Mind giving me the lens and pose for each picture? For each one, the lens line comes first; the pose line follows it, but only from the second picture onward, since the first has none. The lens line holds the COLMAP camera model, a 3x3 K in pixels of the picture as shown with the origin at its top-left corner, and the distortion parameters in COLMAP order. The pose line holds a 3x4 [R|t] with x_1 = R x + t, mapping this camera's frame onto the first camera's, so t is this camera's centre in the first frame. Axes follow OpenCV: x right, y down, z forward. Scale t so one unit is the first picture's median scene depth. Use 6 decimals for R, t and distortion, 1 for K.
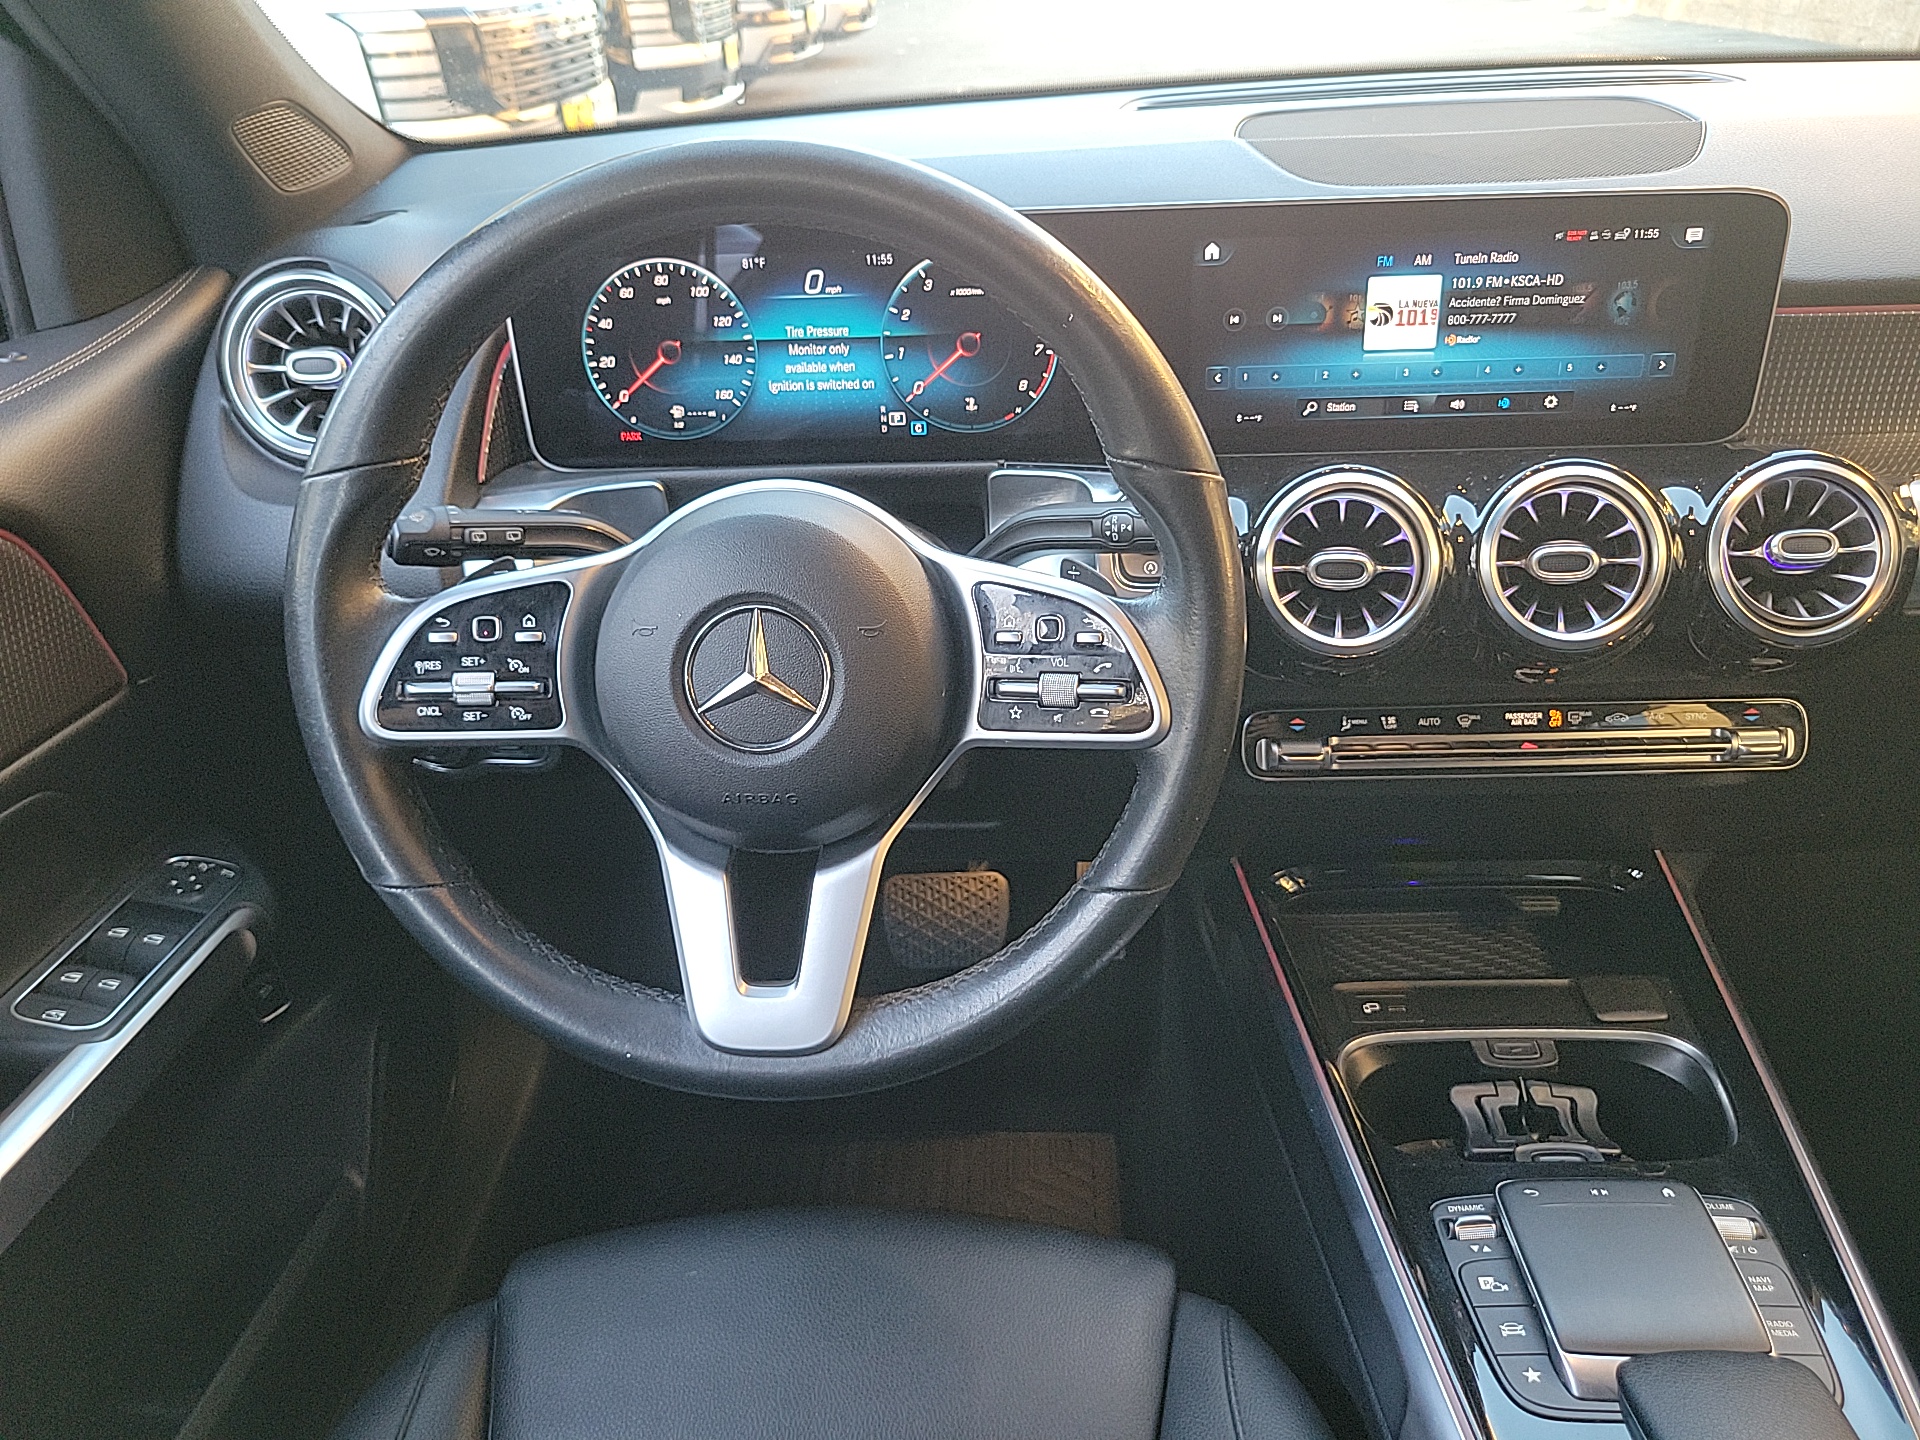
lens RADIAL K [[1462.6, 0, 917.8], [0, 1462.6, 701.7], [0, 0, 1]] dist [0.030913, -0.017590]
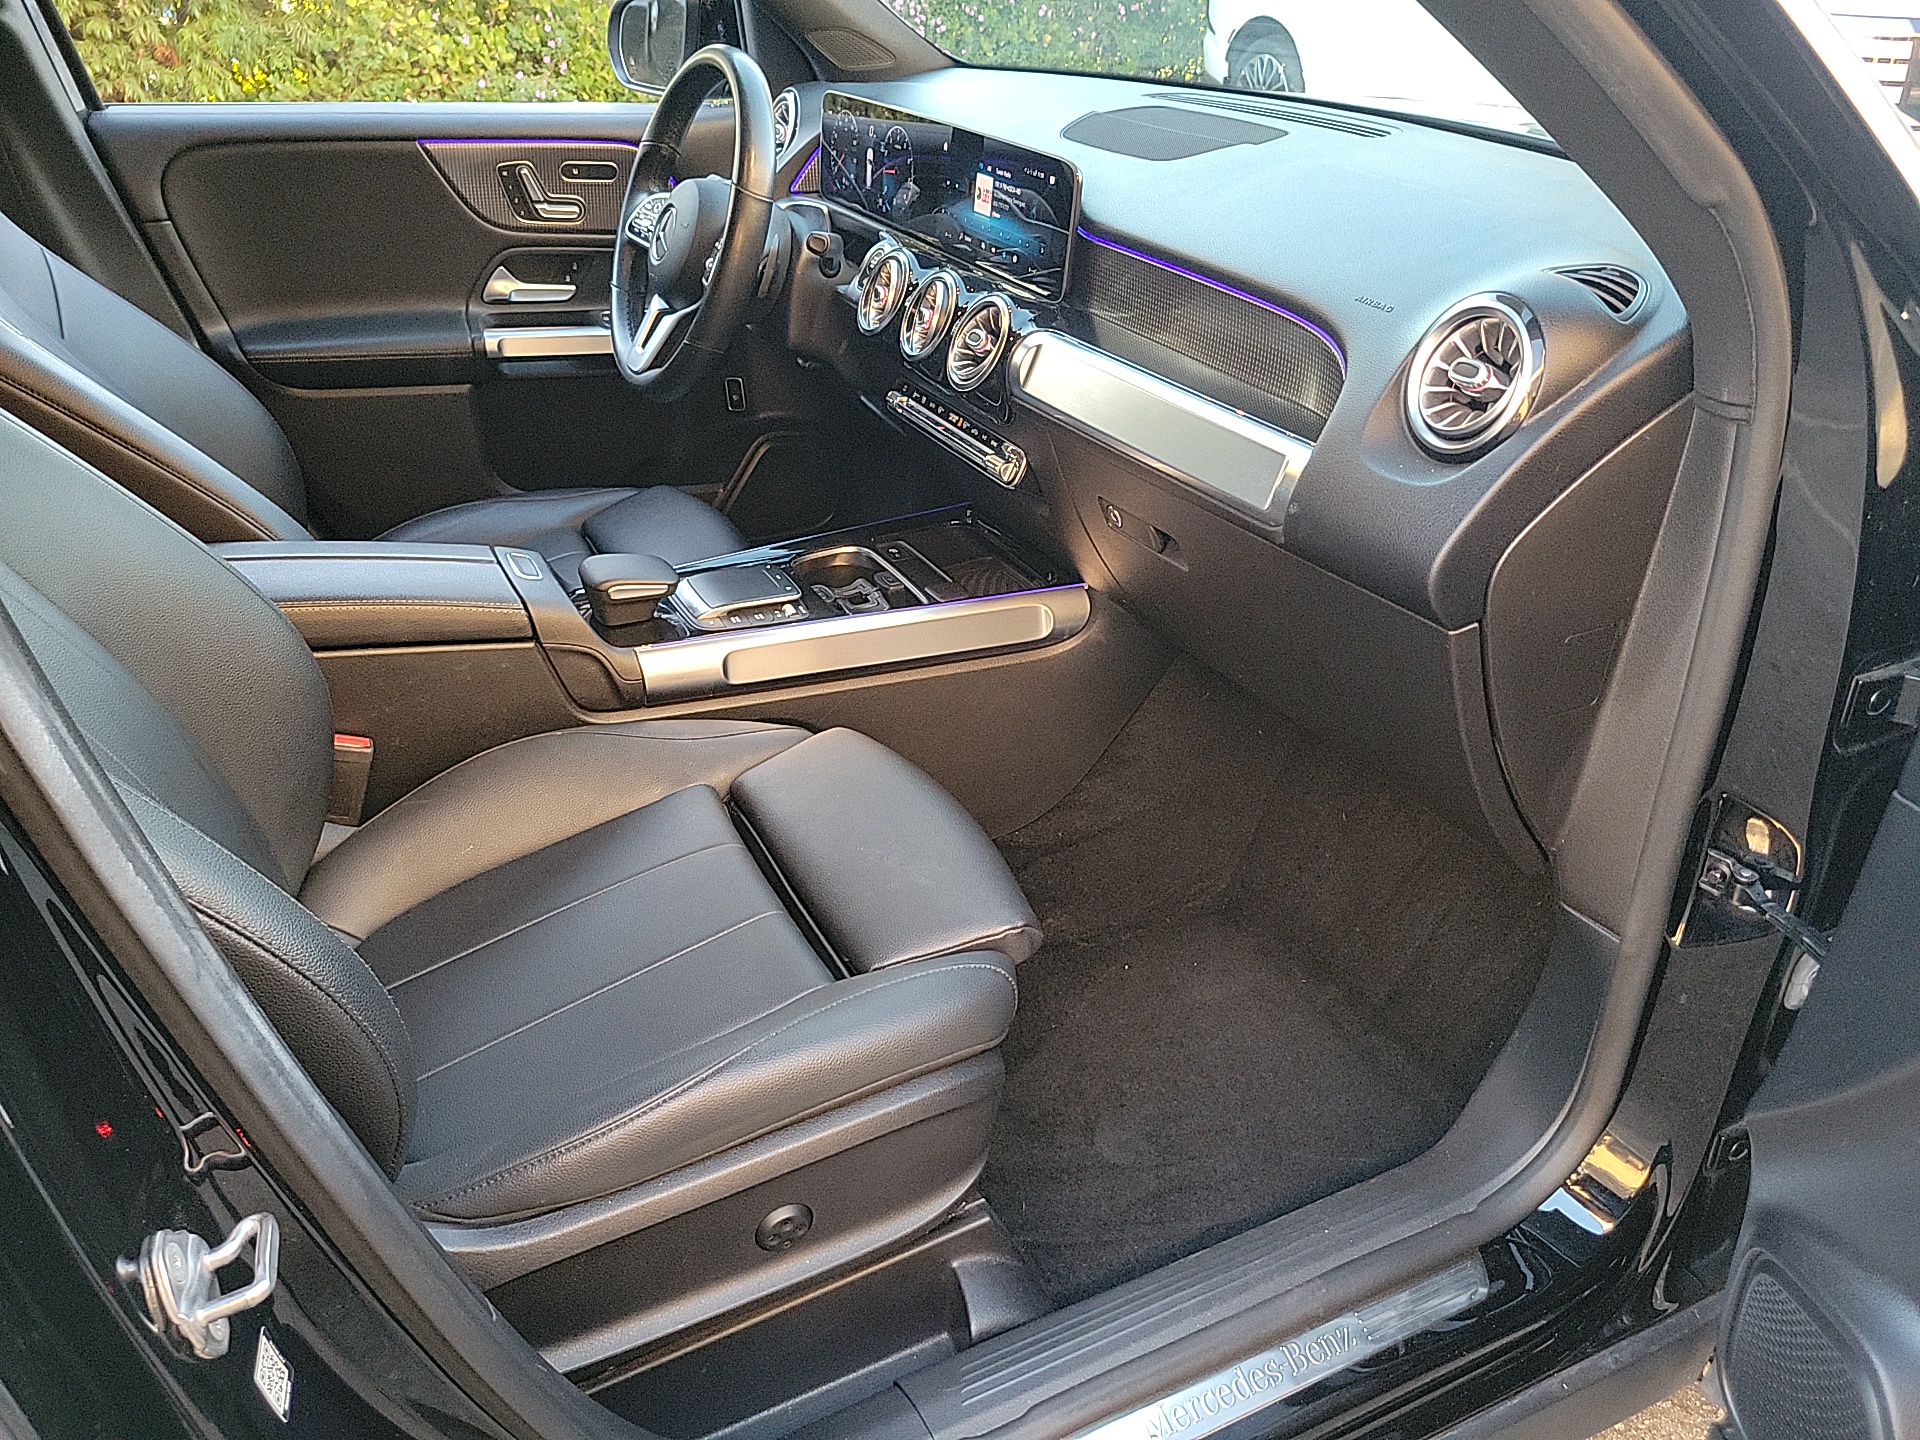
lens RADIAL K [[1462.6, 0, 949.1], [0, 1462.6, 721.4], [0, 0, 1]] dist [0.030913, -0.017590]
pose [[0.460100, 0.466895, -0.755193, 2.144596], [-0.422258, 0.863288, 0.276464, -0.180794], [0.781029, 0.191685, 0.594349, -0.070618]]
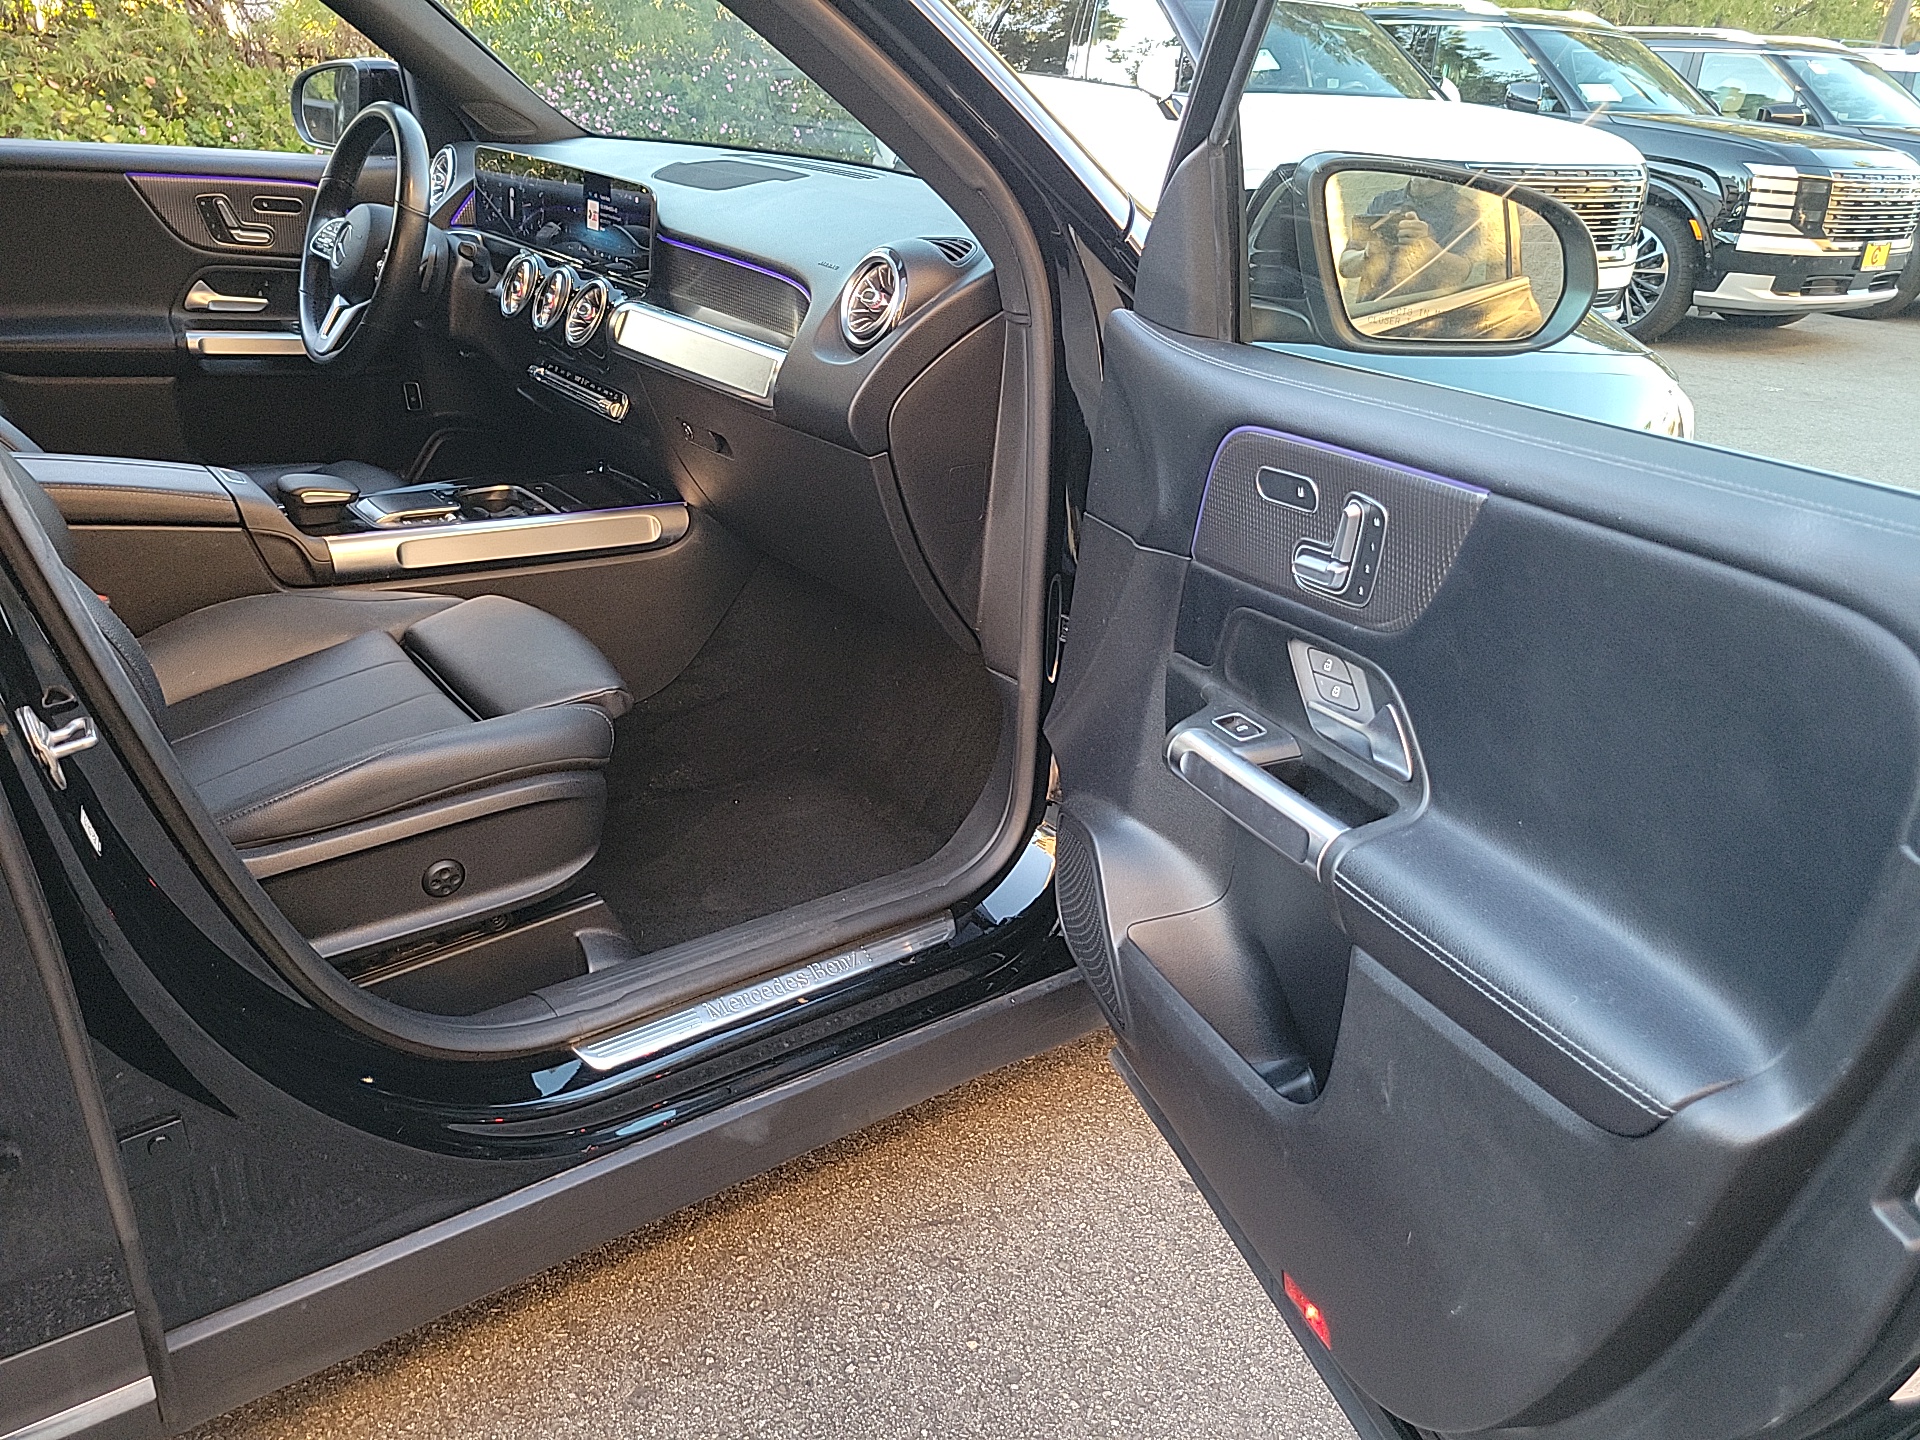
lens RADIAL K [[1462.6, 0, 968.1], [0, 1462.6, 724.9], [0, 0, 1]] dist [0.030913, -0.017590]
pose [[0.619196, 0.388724, -0.682268, 2.951733], [-0.420125, 0.898051, 0.130380, -0.068640], [0.663393, 0.205907, 0.719383, -0.276164]]
